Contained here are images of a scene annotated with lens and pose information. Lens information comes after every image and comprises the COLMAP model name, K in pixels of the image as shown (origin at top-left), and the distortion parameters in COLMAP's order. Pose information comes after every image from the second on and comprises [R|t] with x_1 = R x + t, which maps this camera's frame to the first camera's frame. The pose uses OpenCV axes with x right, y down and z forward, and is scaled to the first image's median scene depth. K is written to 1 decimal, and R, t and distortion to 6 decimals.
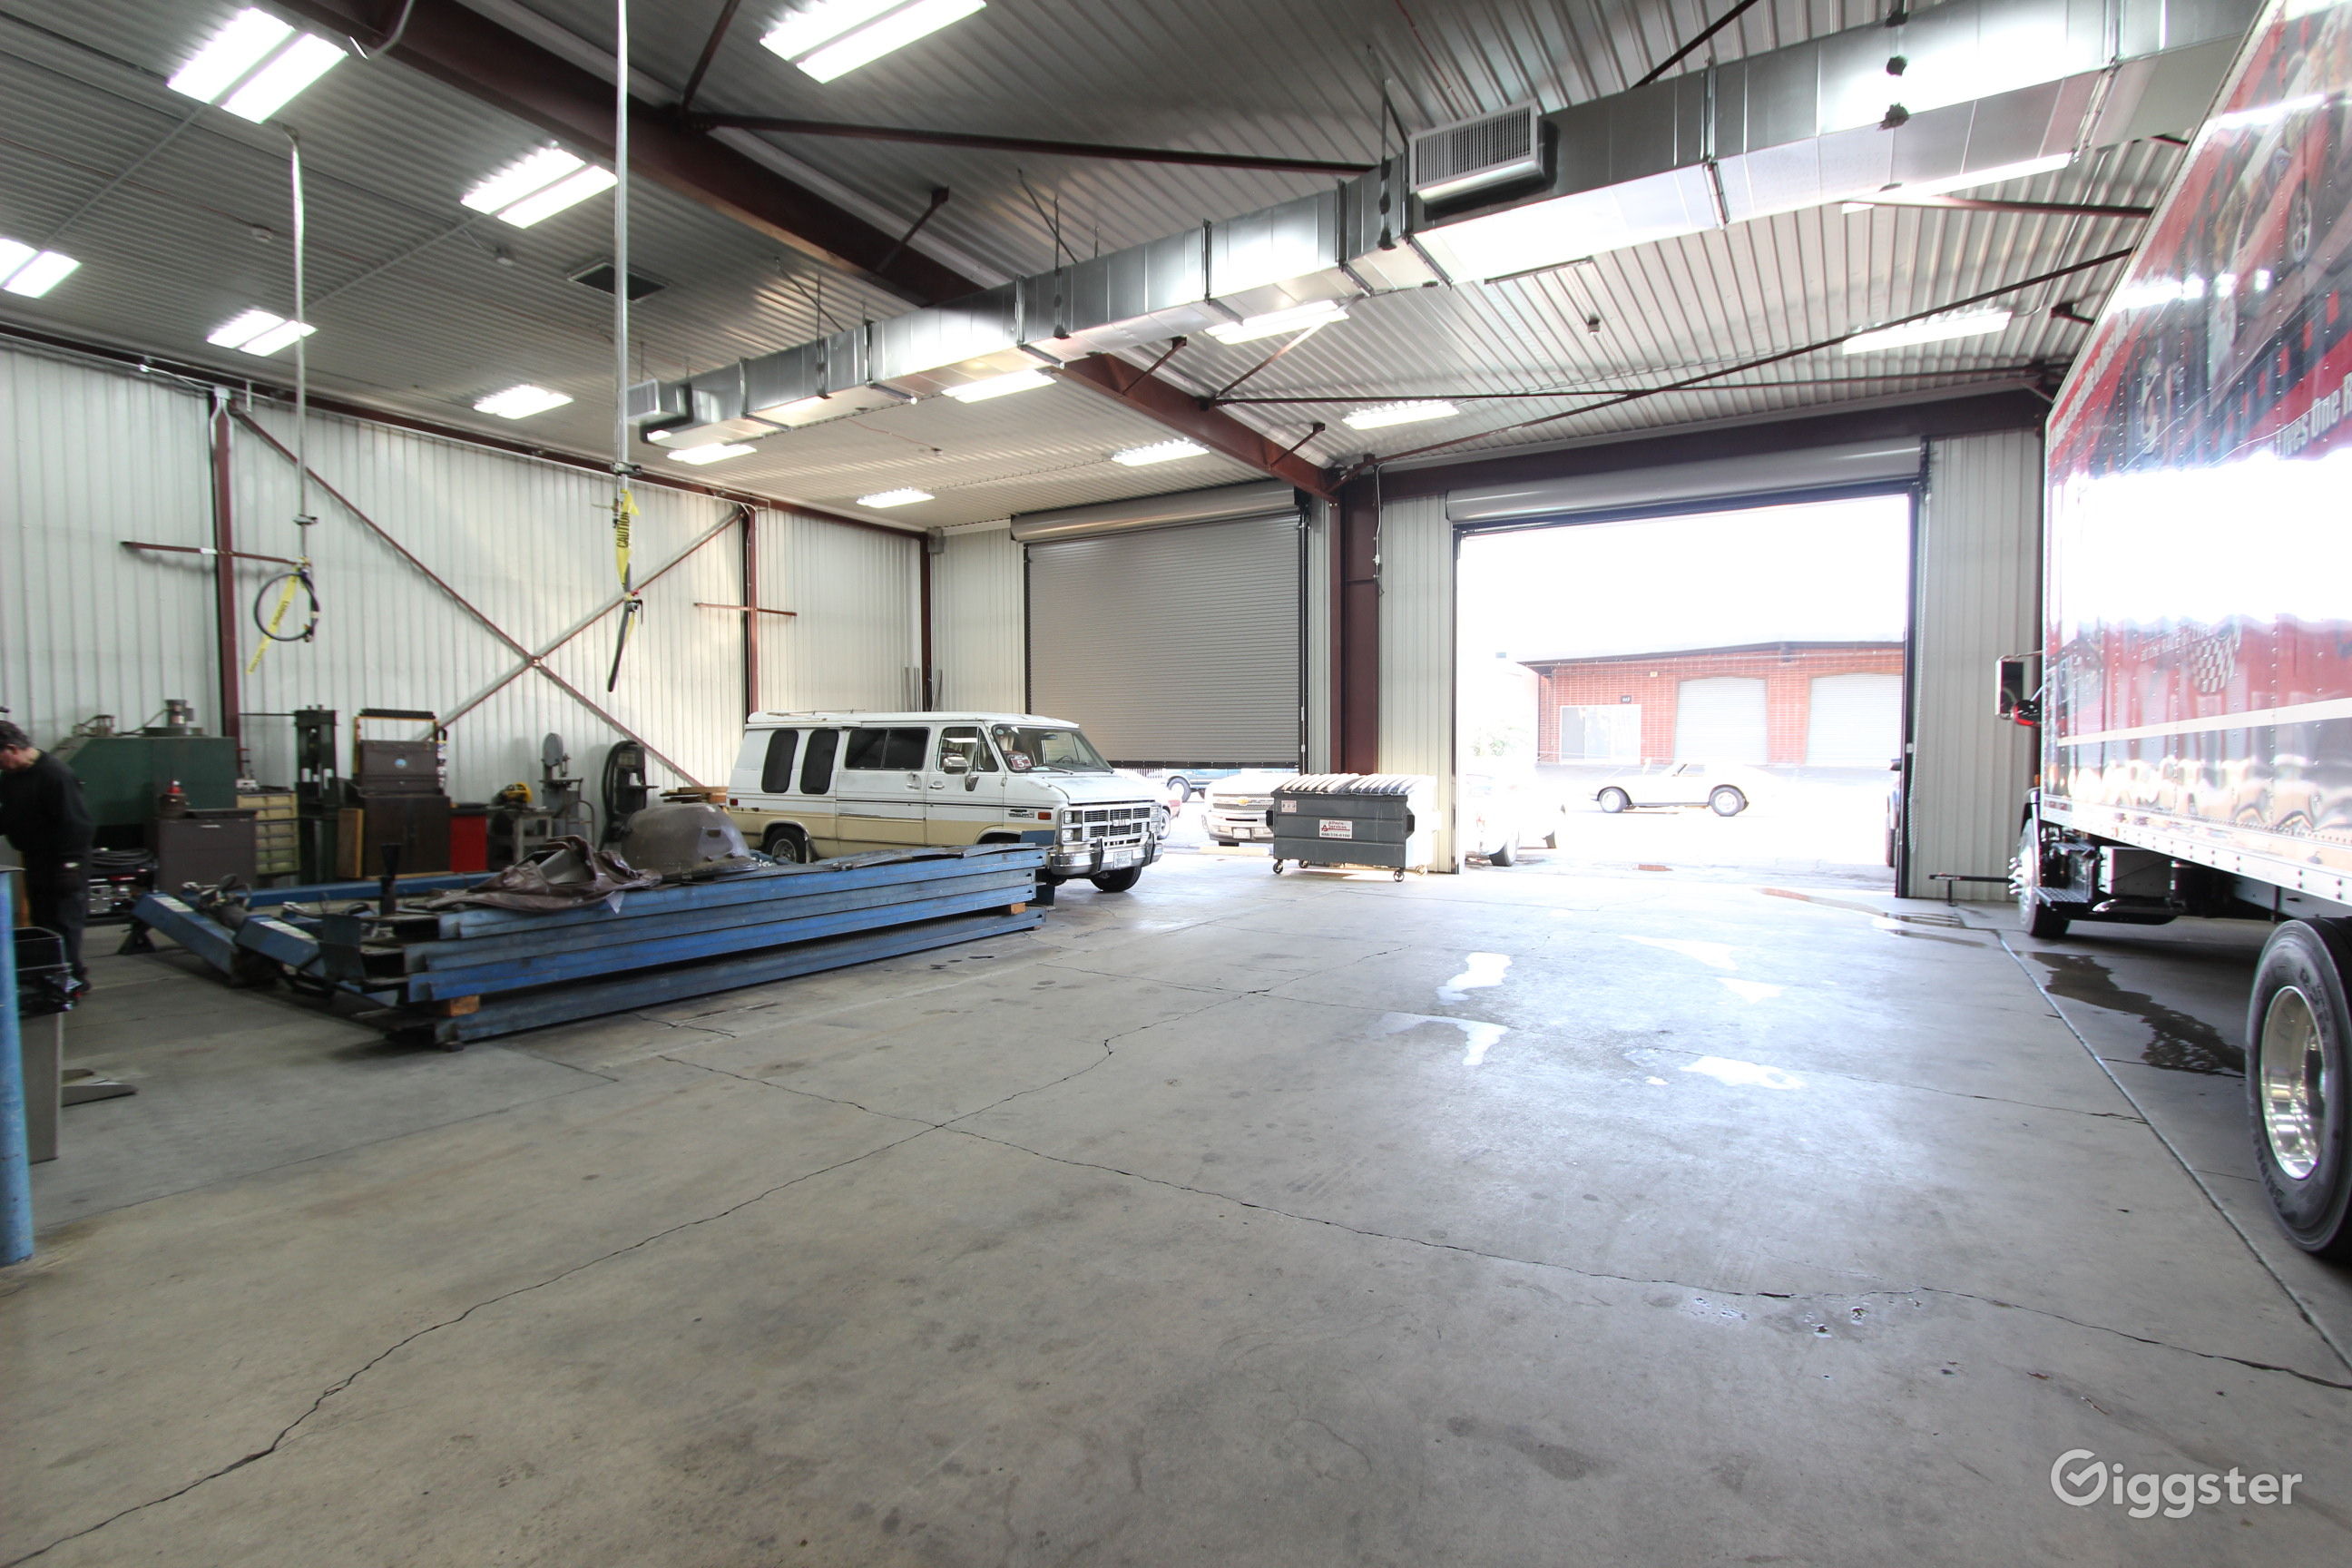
lens RADIAL K [[1081.8, 0, 1178.6], [0, 1081.8, 790.3], [0, 0, 1]] dist [-0.016321, 0.001302]
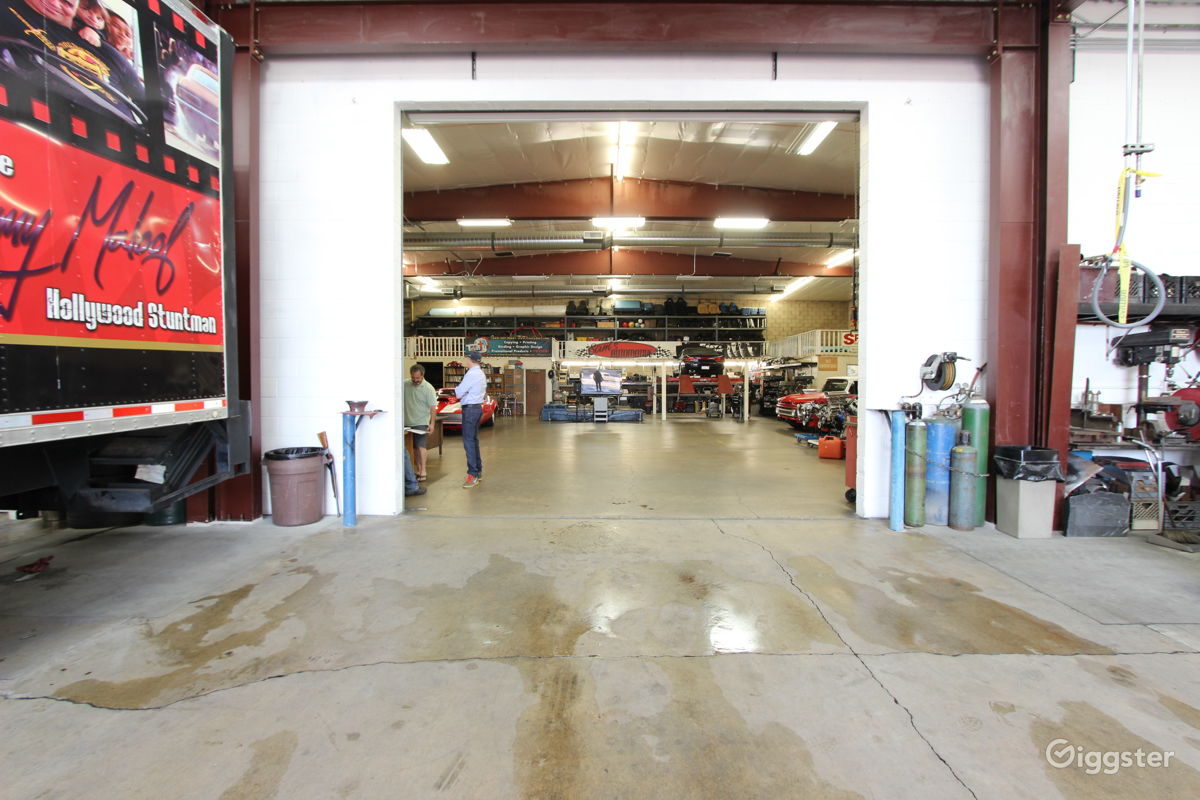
lens RADIAL K [[551.9, 0, 607.0], [0, 551.9, 401.3], [0, 0, 1]] dist [-0.016321, 0.001302]
pose [[-0.851527, 0.015169, -0.524091, 0.152187], [-0.026821, 0.997013, 0.072434, -0.014951], [0.523624, 0.075736, -0.848576, 0.546689]]
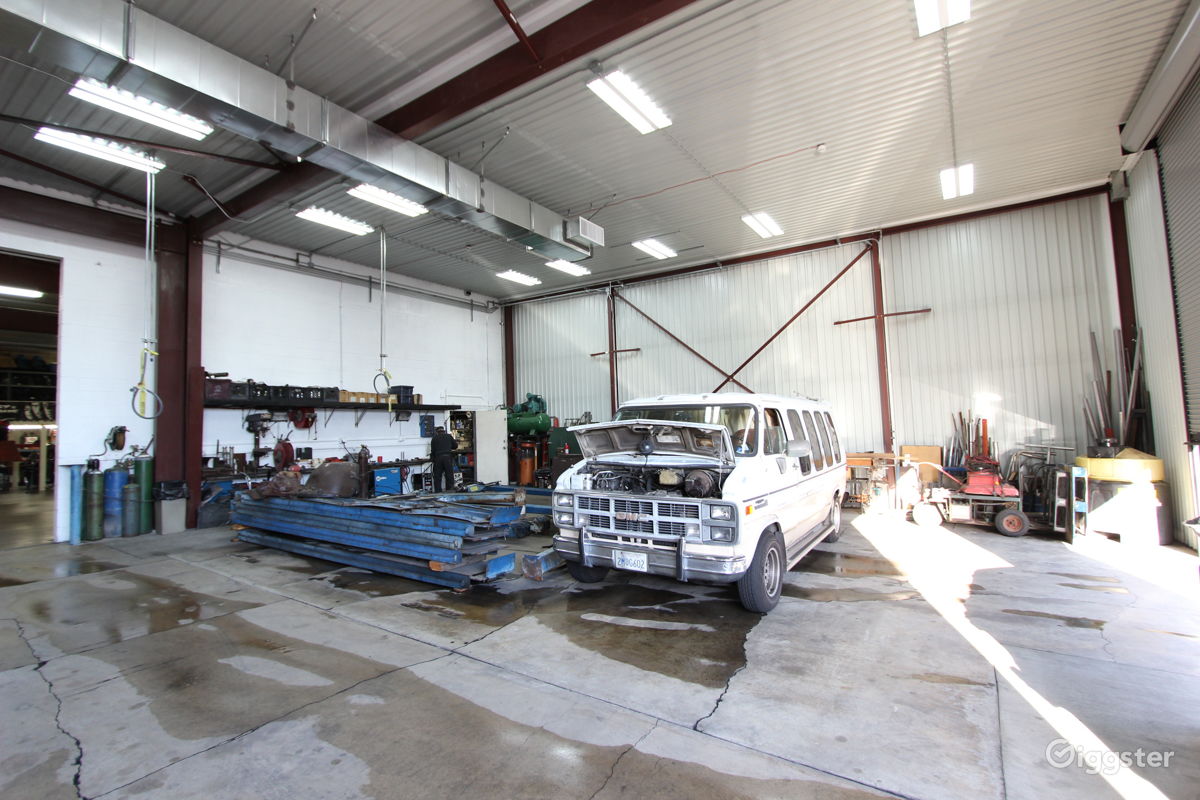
lens RADIAL K [[551.9, 0, 602.8], [0, 551.9, 397.6], [0, 0, 1]] dist [-0.016321, 0.001302]
pose [[-0.037787, -0.062008, -0.997360, 0.388240], [-0.013811, 0.998010, -0.061525, -0.033647], [0.999190, 0.011450, -0.038568, 1.004884]]
